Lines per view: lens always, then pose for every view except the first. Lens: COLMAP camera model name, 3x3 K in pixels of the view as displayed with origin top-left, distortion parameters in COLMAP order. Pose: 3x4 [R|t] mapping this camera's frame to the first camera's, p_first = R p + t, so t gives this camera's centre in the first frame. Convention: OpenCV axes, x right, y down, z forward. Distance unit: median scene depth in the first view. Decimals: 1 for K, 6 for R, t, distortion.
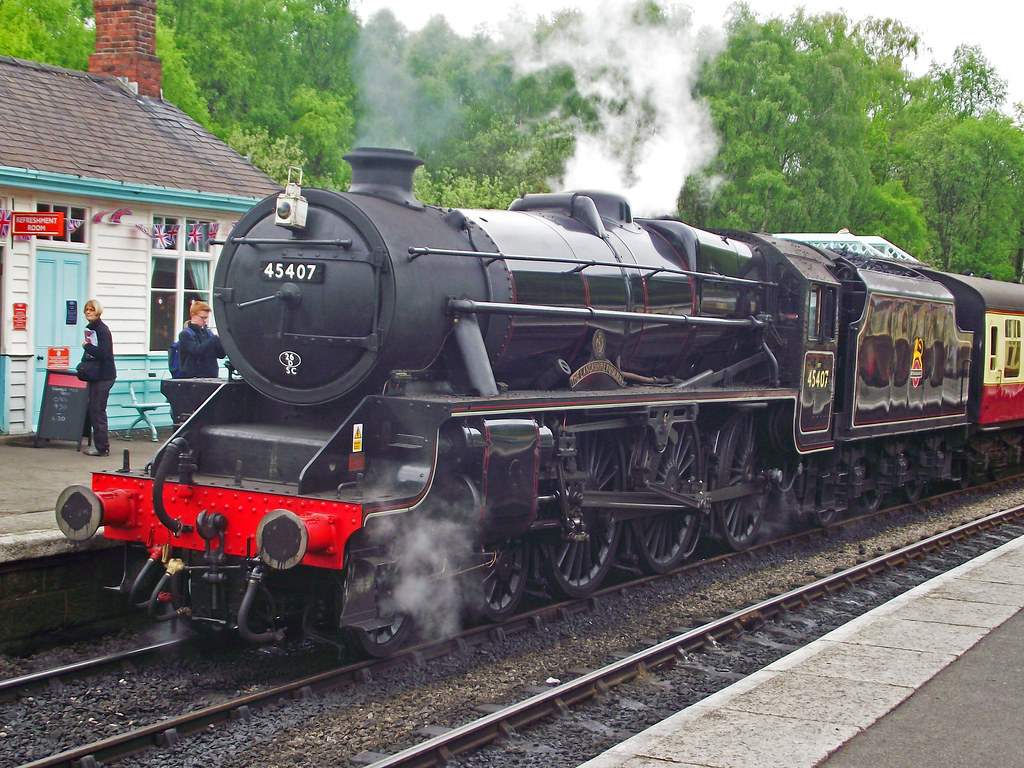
lens RADIAL K [[1759.7, 0, 512.0], [0, 1759.7, 384.0], [0, 0, 1]] dist [-0.014243, -0.018422]
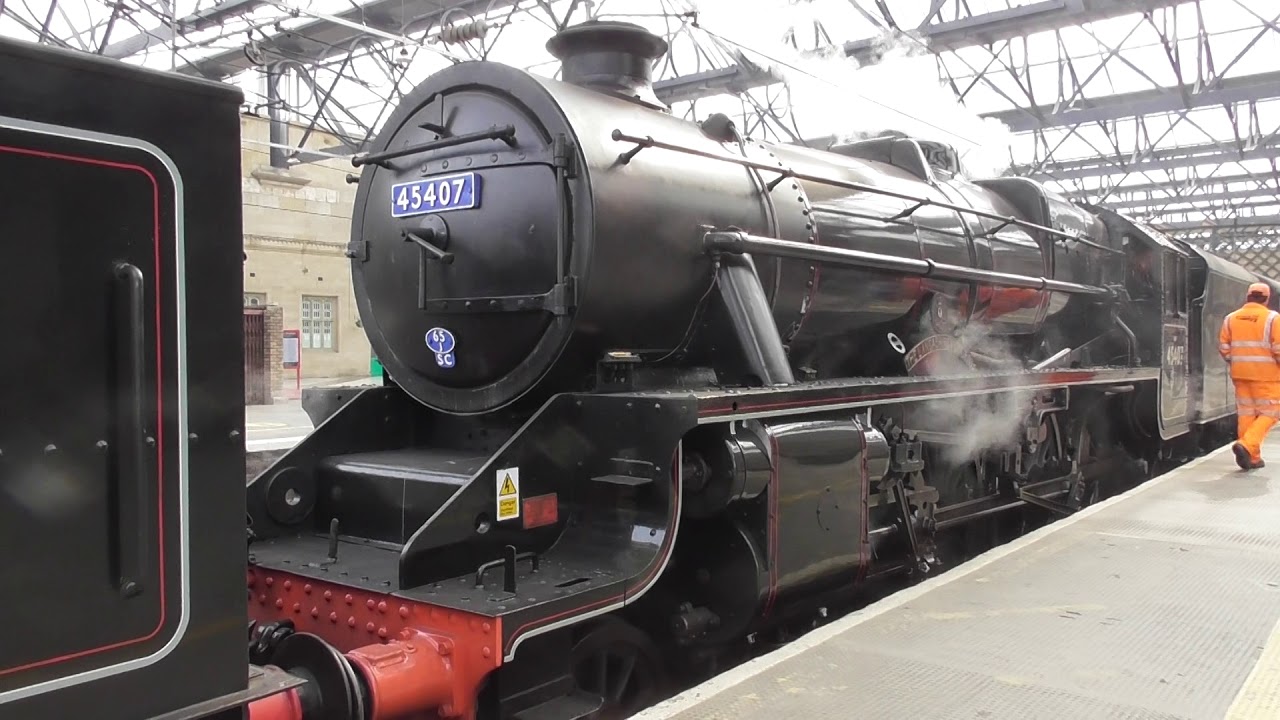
lens RADIAL K [[1019.9, 0, 640.0], [0, 1019.9, 360.0], [0, 0, 1]] dist [0.065378, 0.000161]
pose [[0.978489, -0.054543, -0.198956, 0.011720], [0.048241, 0.998173, -0.036392, 0.008823], [0.200577, 0.026011, 0.979332, 0.661486]]
